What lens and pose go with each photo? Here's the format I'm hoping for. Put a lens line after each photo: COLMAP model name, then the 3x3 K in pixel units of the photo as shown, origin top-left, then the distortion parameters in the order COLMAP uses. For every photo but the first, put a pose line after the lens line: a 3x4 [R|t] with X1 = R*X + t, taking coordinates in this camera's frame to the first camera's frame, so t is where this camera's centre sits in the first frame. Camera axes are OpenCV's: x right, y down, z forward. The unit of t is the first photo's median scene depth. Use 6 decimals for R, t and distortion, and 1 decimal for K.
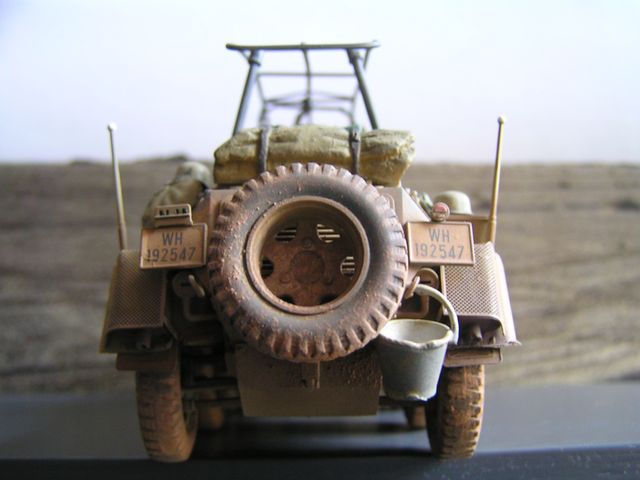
lens RADIAL K [[774.4, 0, 320.0], [0, 774.4, 240.0], [0, 0, 1]] dist [-0.170280, 0.001423]
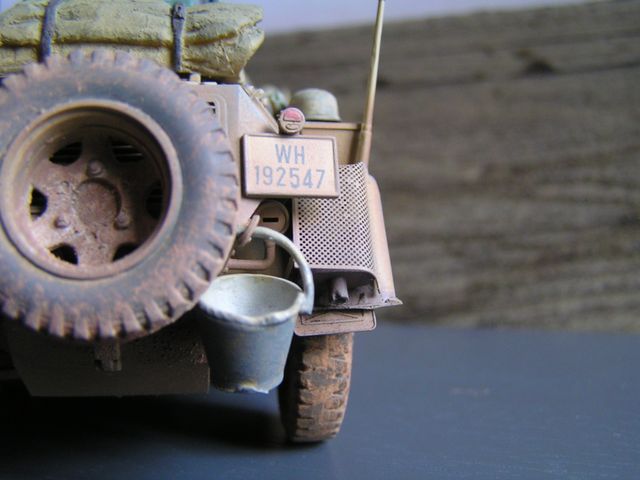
lens RADIAL K [[768.4, 0, 320.0], [0, 768.4, 240.0], [0, 0, 1]] dist [-0.331997, 0.420449]
pose [[0.987945, -0.004664, 0.154733, 0.075436], [-0.018379, 0.988943, 0.147152, -0.032297], [-0.153708, -0.148222, 0.976936, 0.314977]]
